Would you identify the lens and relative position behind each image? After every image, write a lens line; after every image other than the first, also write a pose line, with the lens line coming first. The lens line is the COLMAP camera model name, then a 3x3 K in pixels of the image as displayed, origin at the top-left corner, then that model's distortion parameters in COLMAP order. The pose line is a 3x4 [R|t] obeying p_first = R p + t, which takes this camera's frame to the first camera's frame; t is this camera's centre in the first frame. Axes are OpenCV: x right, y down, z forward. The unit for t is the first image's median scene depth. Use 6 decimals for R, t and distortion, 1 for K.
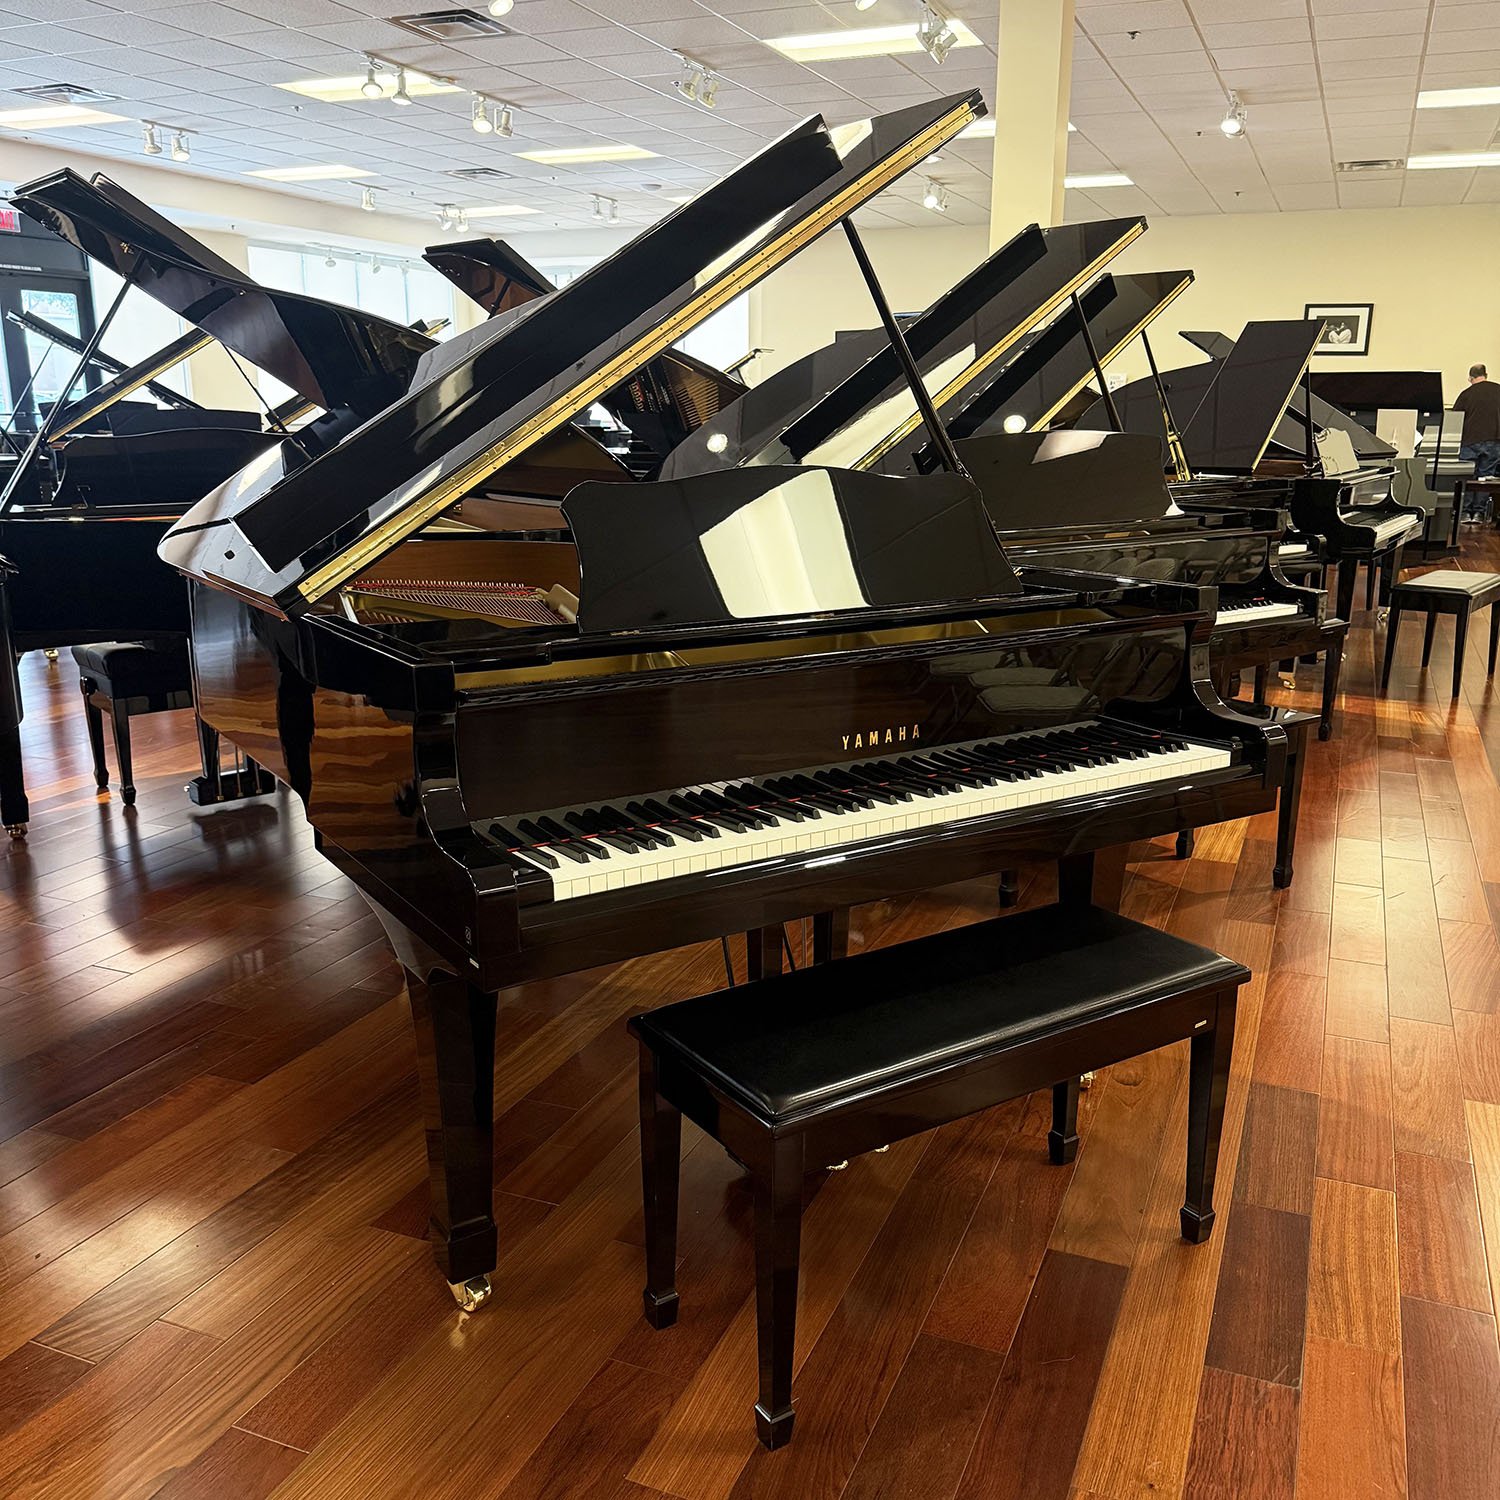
lens RADIAL K [[1392.7, 0, 761.6], [0, 1392.7, 751.3], [0, 0, 1]] dist [0.001690, -0.002059]
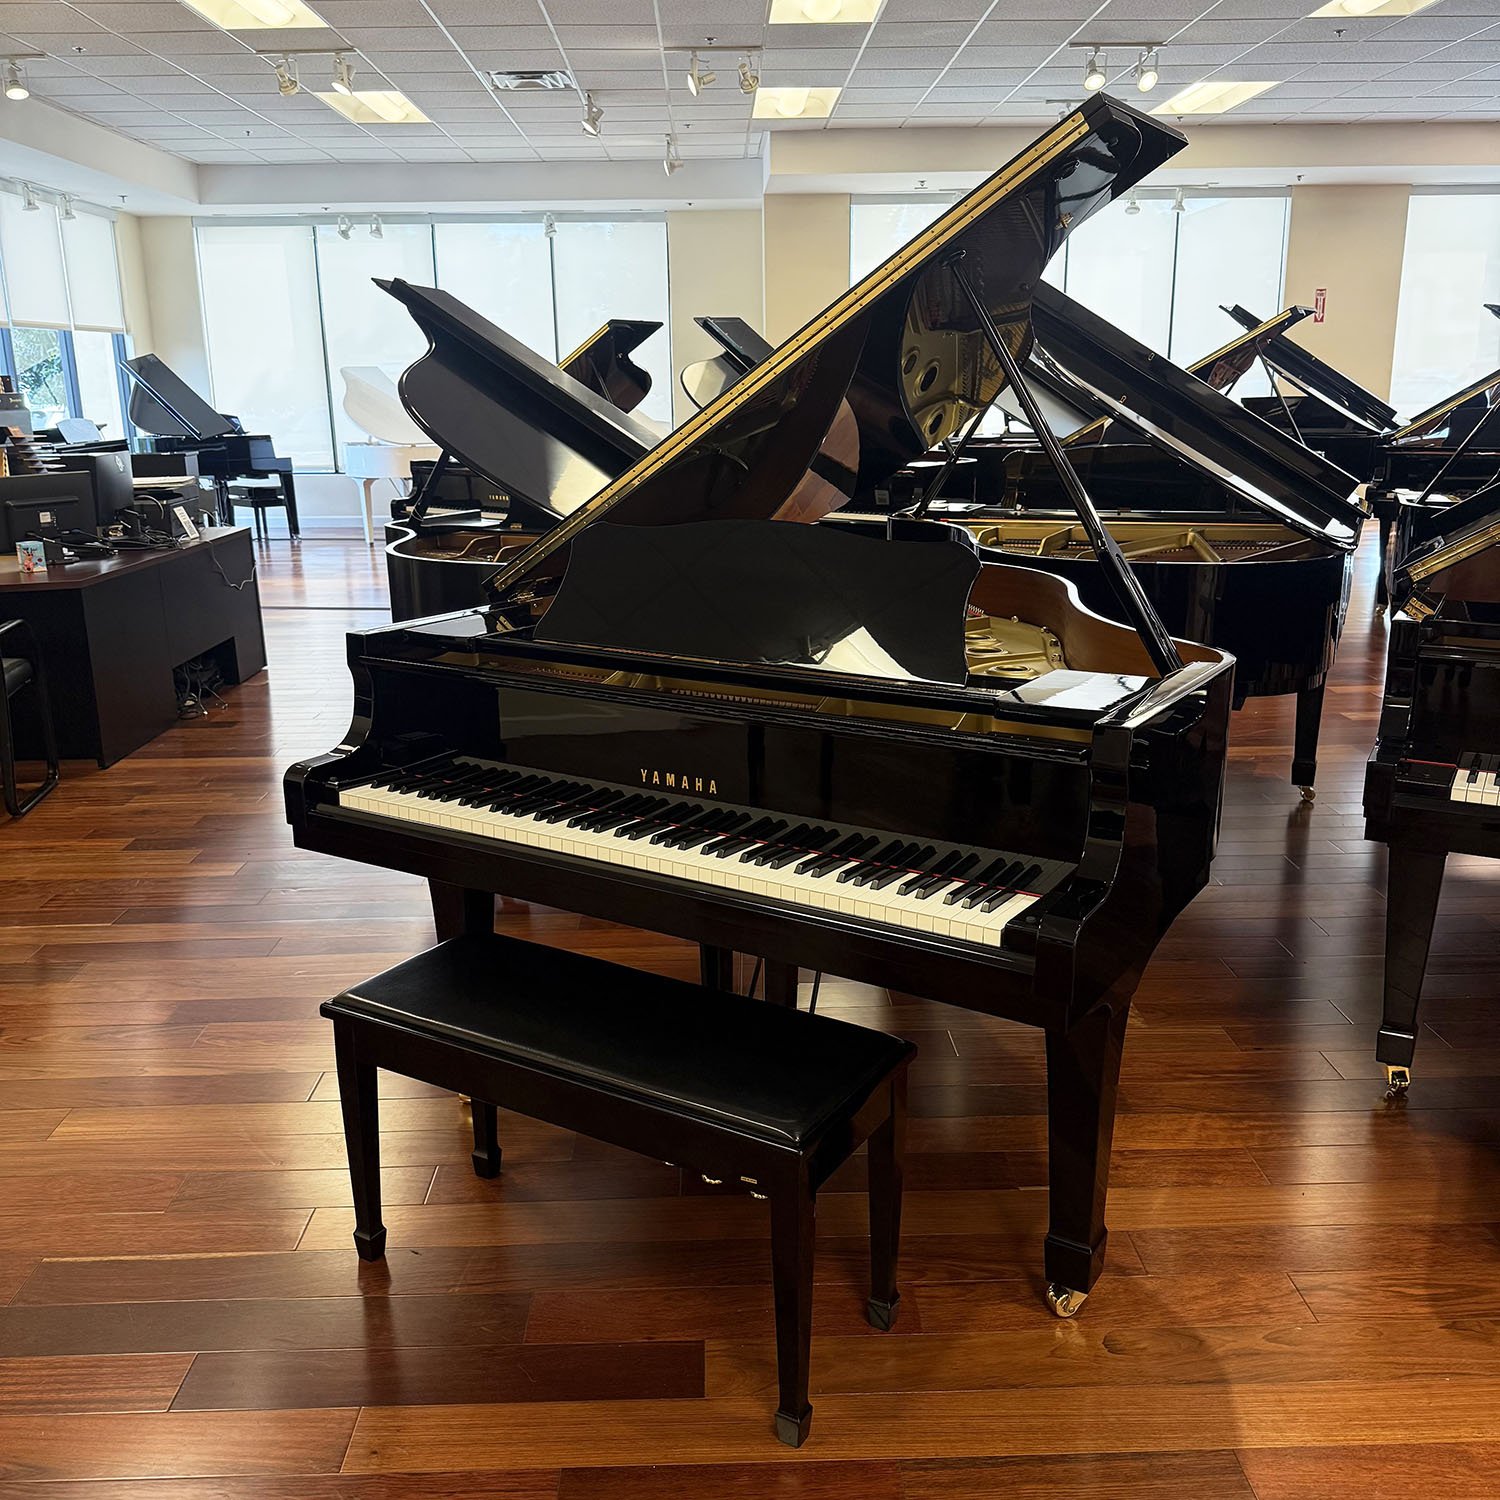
lens RADIAL K [[1392.7, 0, 761.6], [0, 1392.7, 751.3], [0, 0, 1]] dist [0.001690, -0.002059]
pose [[0.412450, 0.215821, -0.885046, 1.031200], [-0.206547, 0.968385, 0.139888, -0.191013], [0.887256, 0.125107, 0.443988, 0.574964]]
